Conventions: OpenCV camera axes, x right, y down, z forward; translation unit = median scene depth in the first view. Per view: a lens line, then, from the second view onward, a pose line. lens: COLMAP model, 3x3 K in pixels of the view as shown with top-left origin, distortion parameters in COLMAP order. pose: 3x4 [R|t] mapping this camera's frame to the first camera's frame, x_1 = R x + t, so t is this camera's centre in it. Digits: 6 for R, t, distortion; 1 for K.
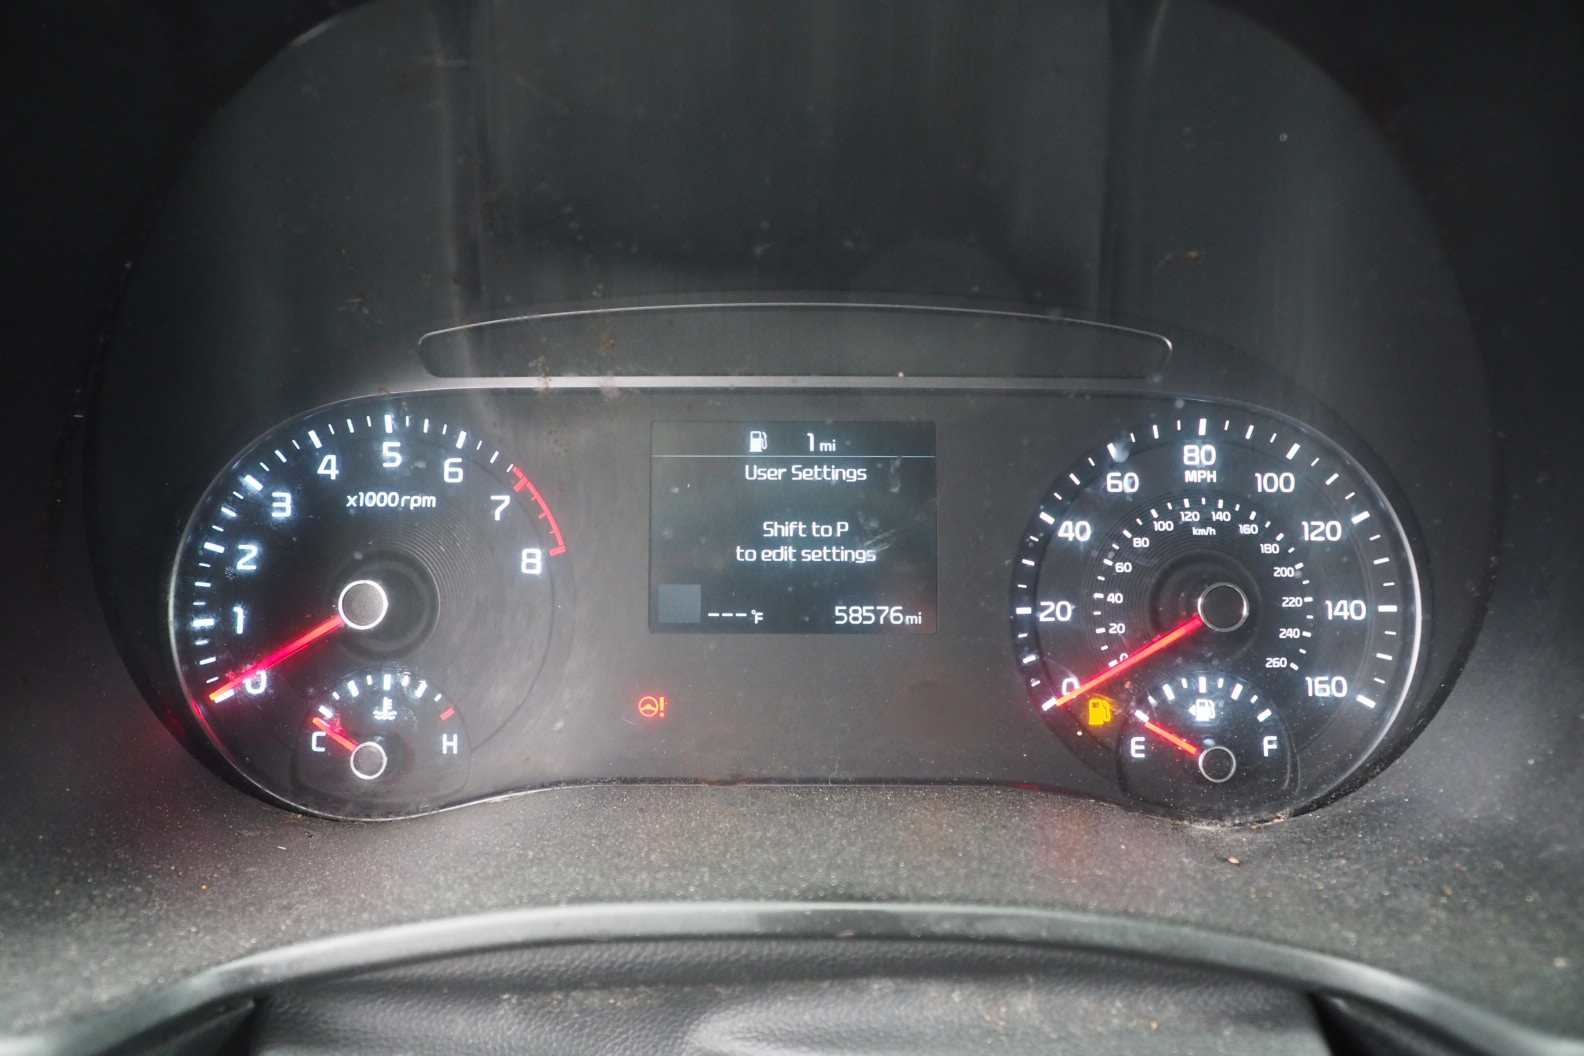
lens RADIAL K [[1229.7, 0, 786.1], [0, 1229.7, 527.9], [0, 0, 1]] dist [-0.041463, 0.000424]
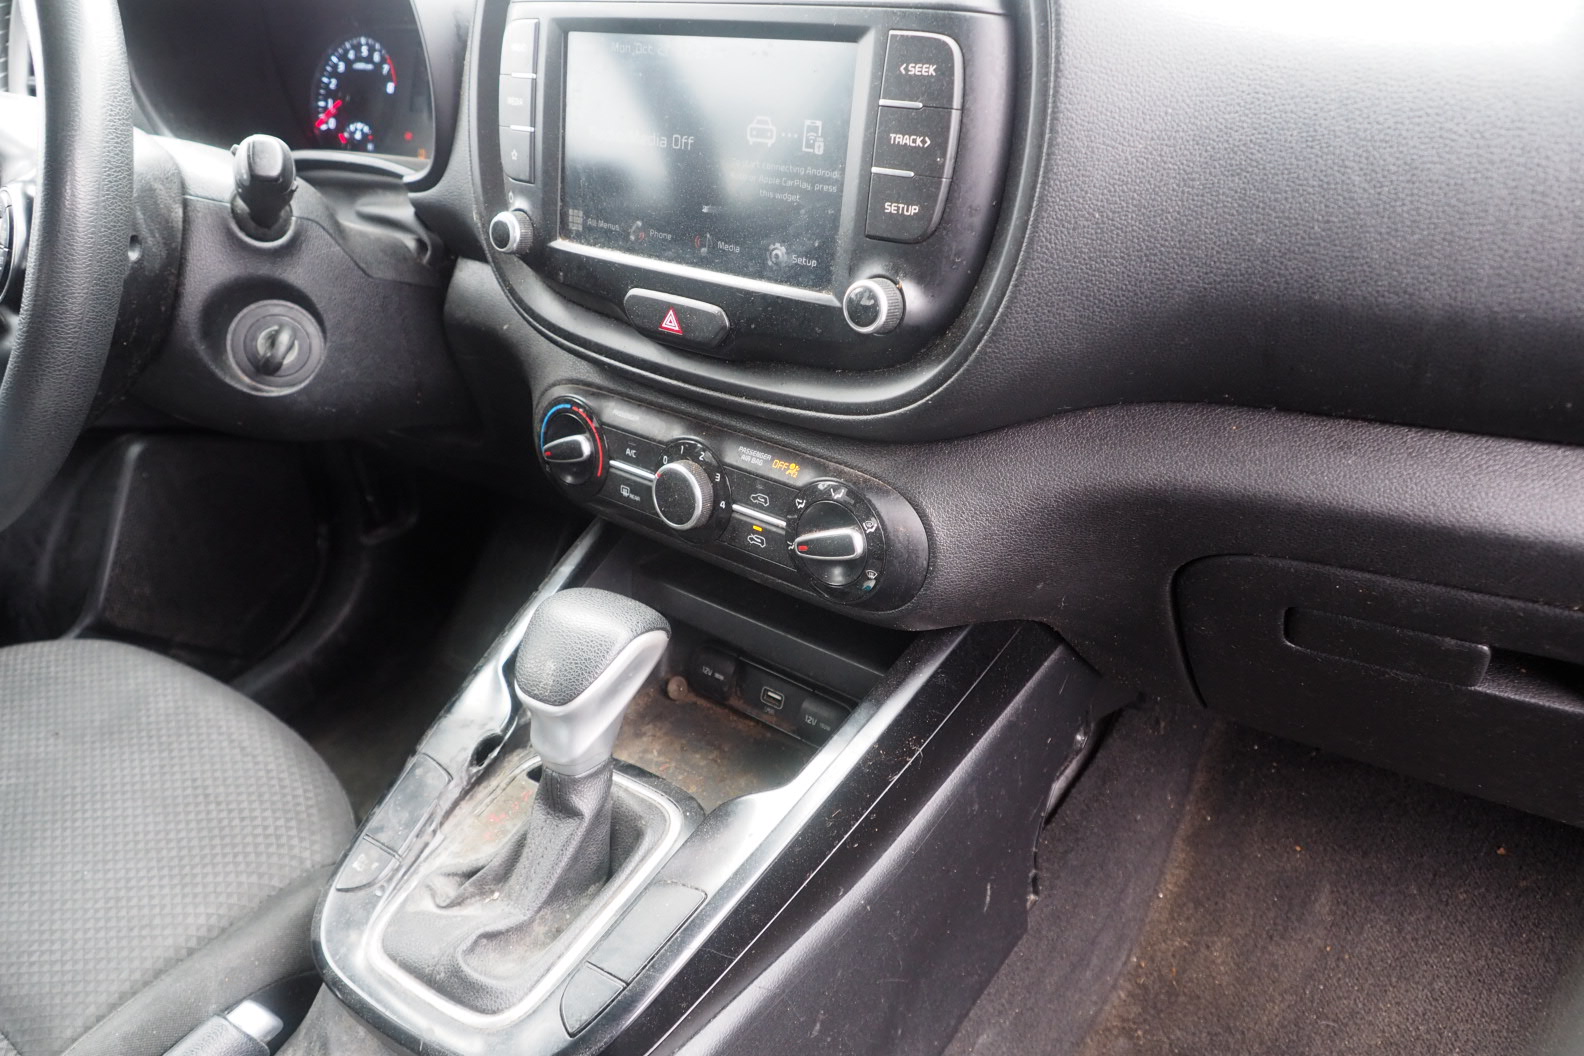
lens RADIAL K [[1112.8, 0, 792.7], [0, 1112.8, 524.9], [0, 0, 1]] dist [-0.035185, -0.007617]
pose [[0.838191, 0.239356, -0.490045, 2.285058], [-0.126869, 0.959470, 0.251639, 0.259274], [0.530415, -0.148750, 0.834586, -0.954060]]
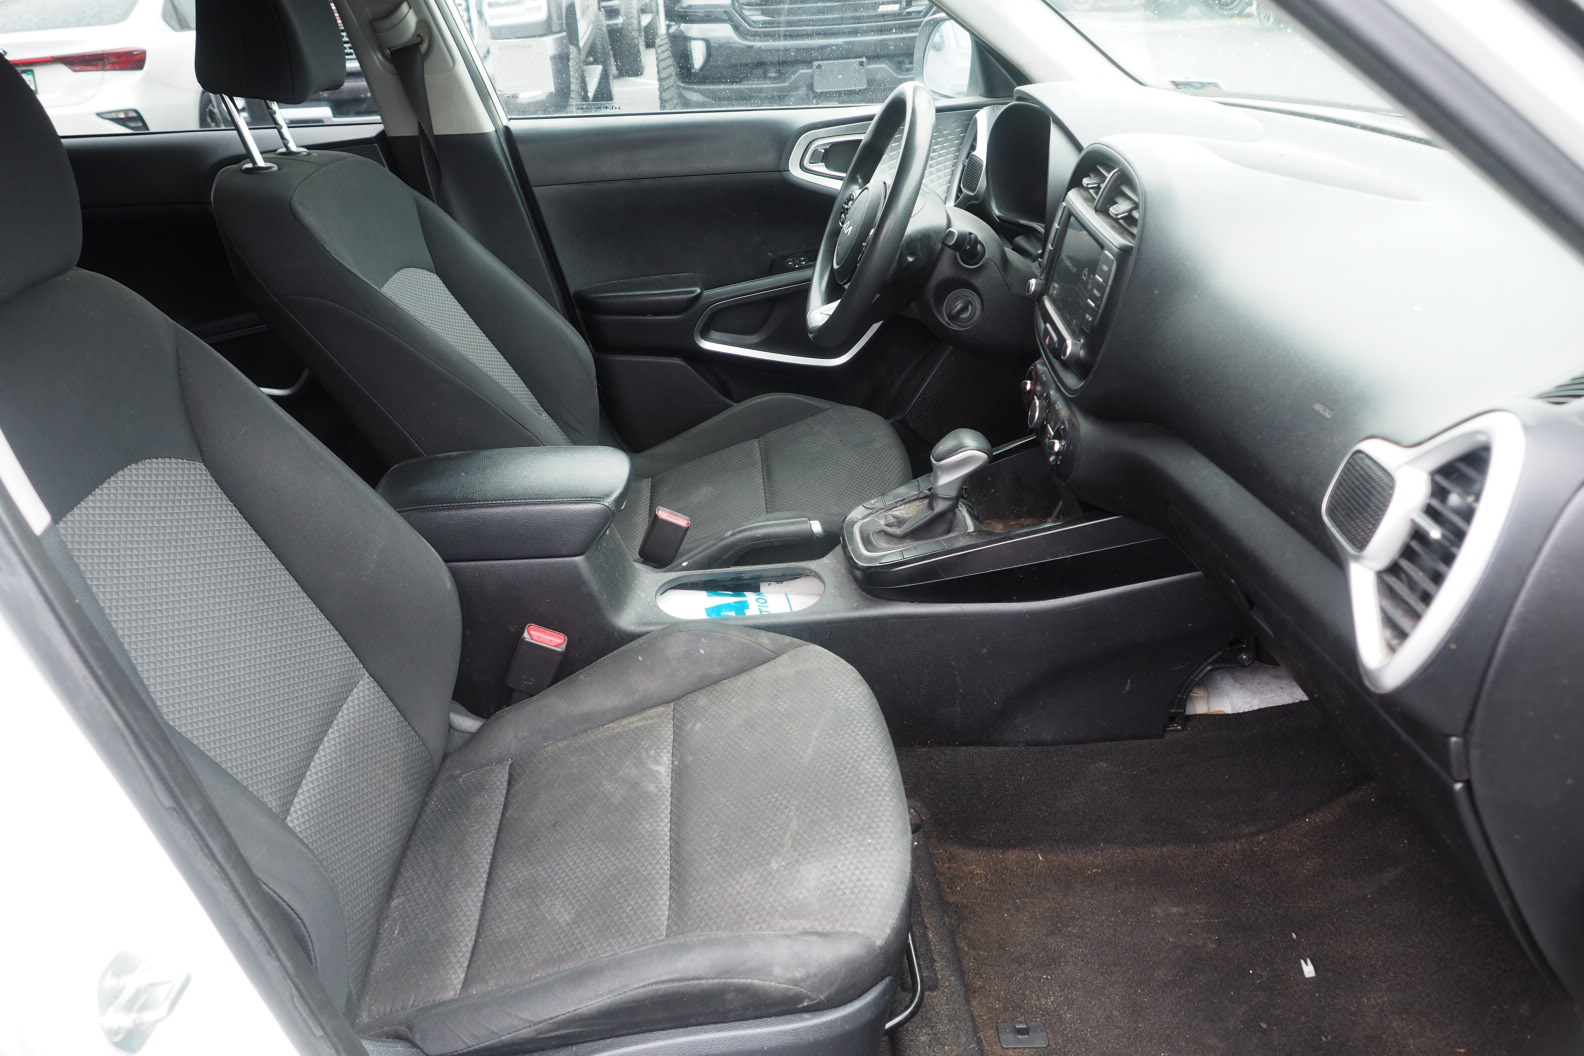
lens RADIAL K [[1112.8, 0, 794.2], [0, 1112.8, 532.9], [0, 0, 1]] dist [-0.035185, -0.007617]
pose [[0.079062, 0.472843, -0.877593, 5.107427], [-0.265767, 0.858484, 0.438604, -0.533757], [0.960790, 0.198559, 0.193540, -1.128616]]
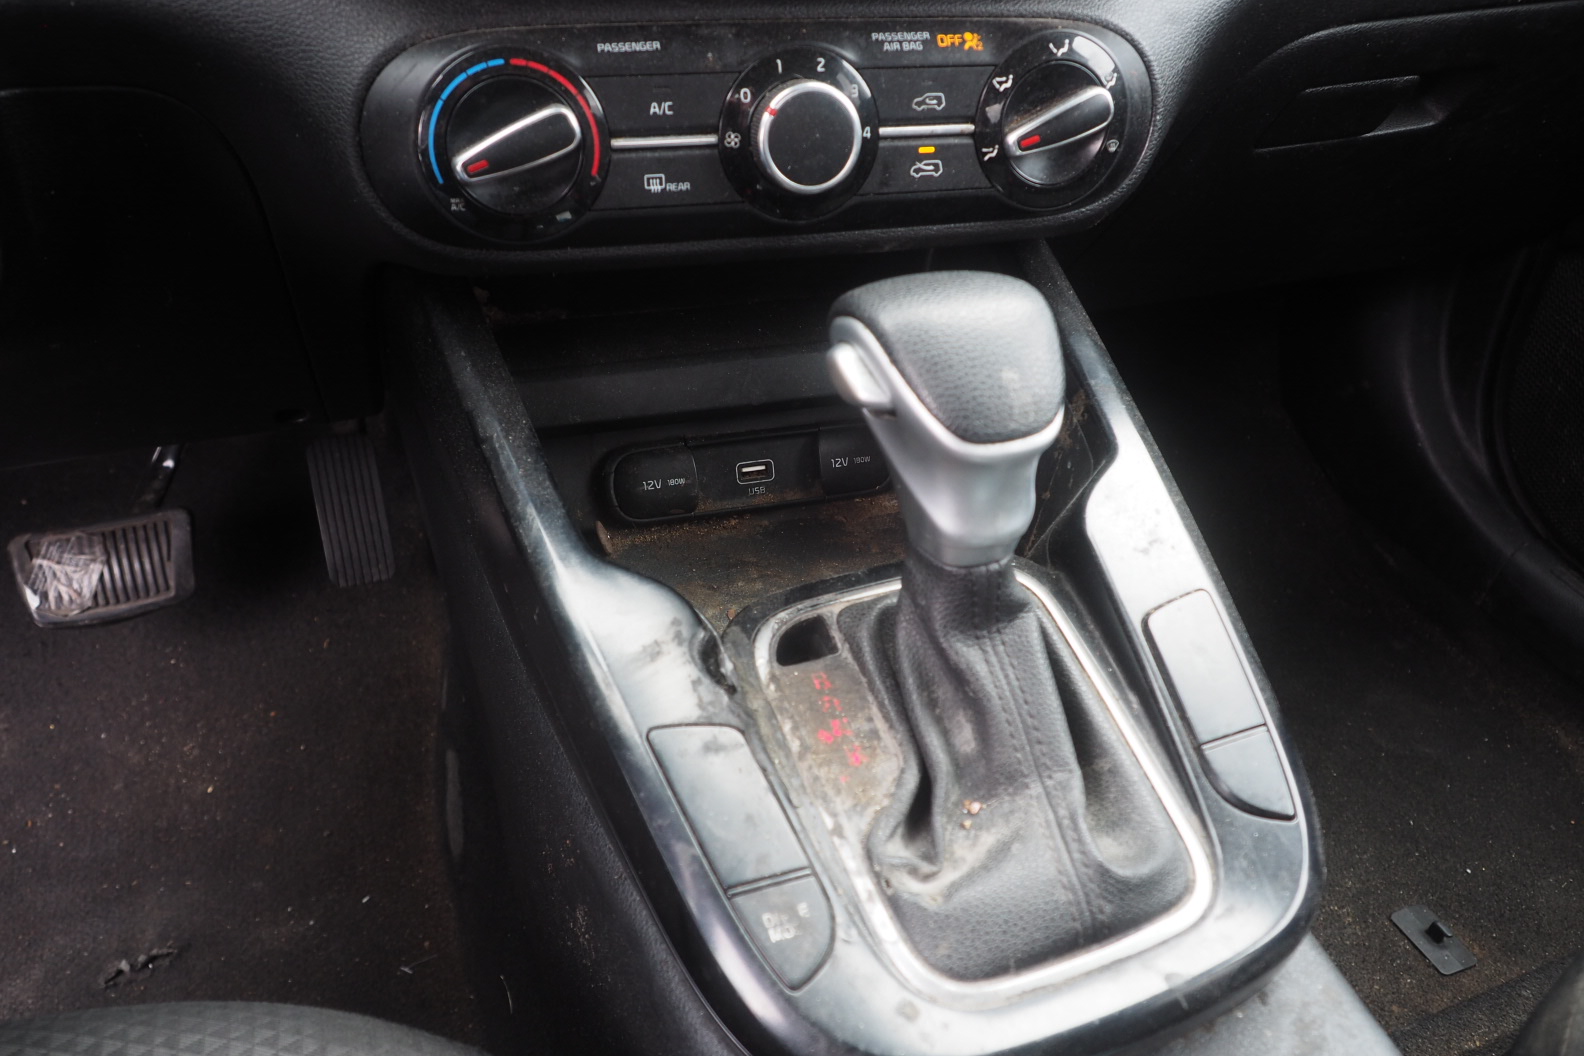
lens RADIAL K [[1146.1, 0, 796.2], [0, 1146.1, 533.3], [0, 0, 1]] dist [-0.026236, 0.000663]
pose [[0.928894, -0.183501, 0.321688, 0.723903], [0.064668, 0.935638, 0.346986, 0.676942], [-0.364656, -0.301510, 0.880975, -0.672671]]
